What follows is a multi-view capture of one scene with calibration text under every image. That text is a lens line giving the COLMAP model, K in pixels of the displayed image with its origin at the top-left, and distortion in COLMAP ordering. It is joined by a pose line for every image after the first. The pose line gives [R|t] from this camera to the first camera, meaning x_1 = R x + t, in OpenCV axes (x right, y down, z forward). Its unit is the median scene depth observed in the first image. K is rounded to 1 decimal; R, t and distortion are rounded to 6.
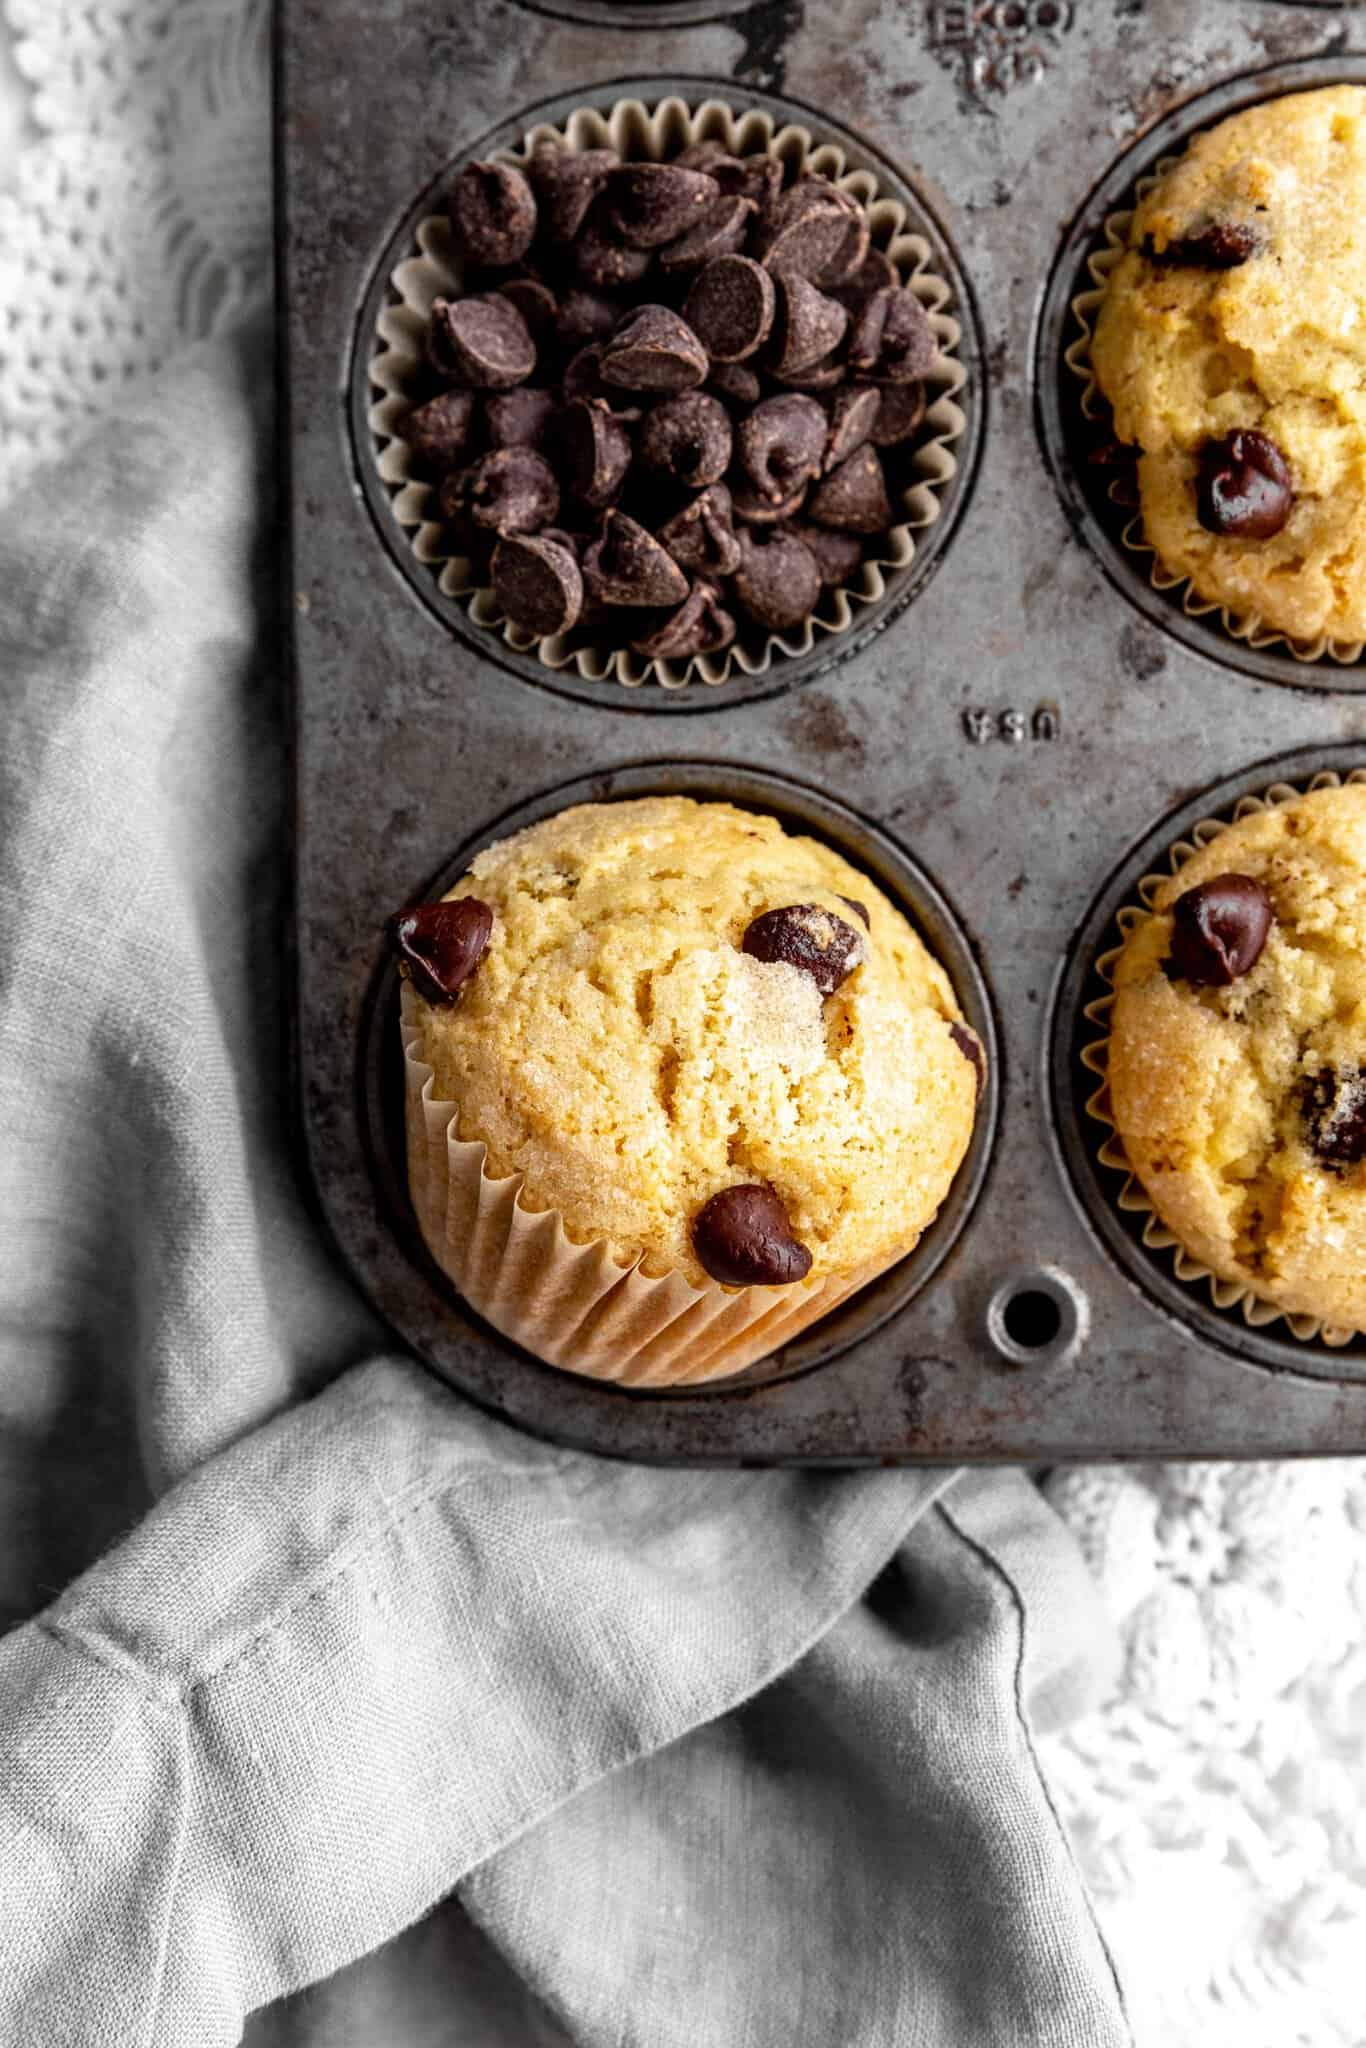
lens RADIAL K [[2978.4, 0, 683.0], [0, 2978.4, 1024.0], [0, 0, 1]] dist [-0.019957, 0.077601]
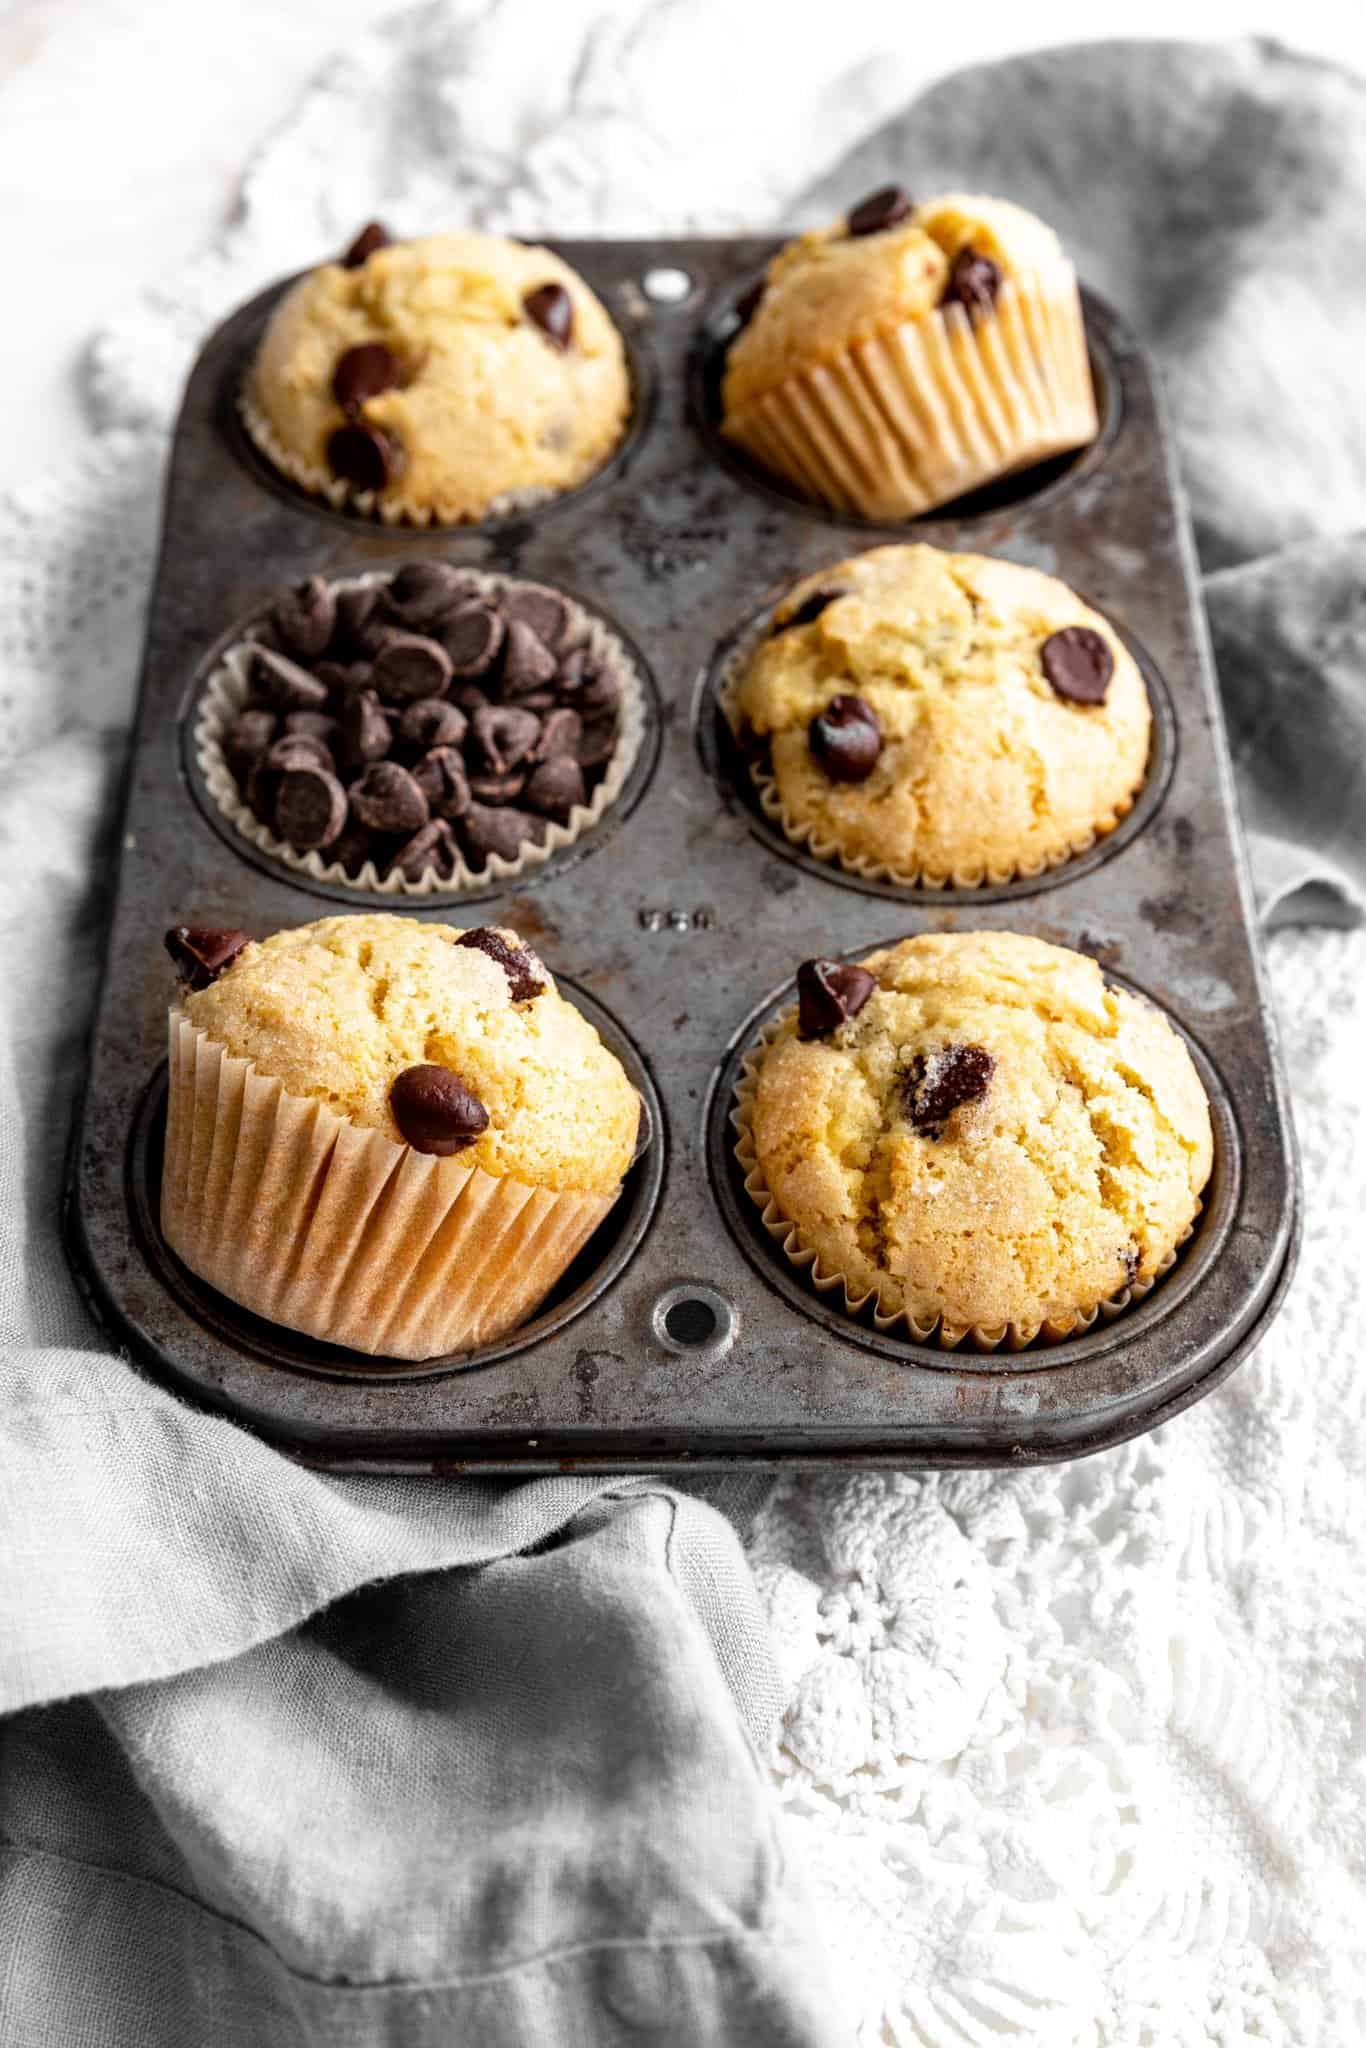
lens RADIAL K [[3061.4, 0, 683.0], [0, 3061.4, 1024.0], [0, 0, 1]] dist [-0.003694, -0.007470]
pose [[0.999349, 0.028811, 0.021730, 0.085848], [-0.009190, 0.785486, -0.618811, 0.745198], [-0.034897, 0.618209, 0.785239, 0.000457]]
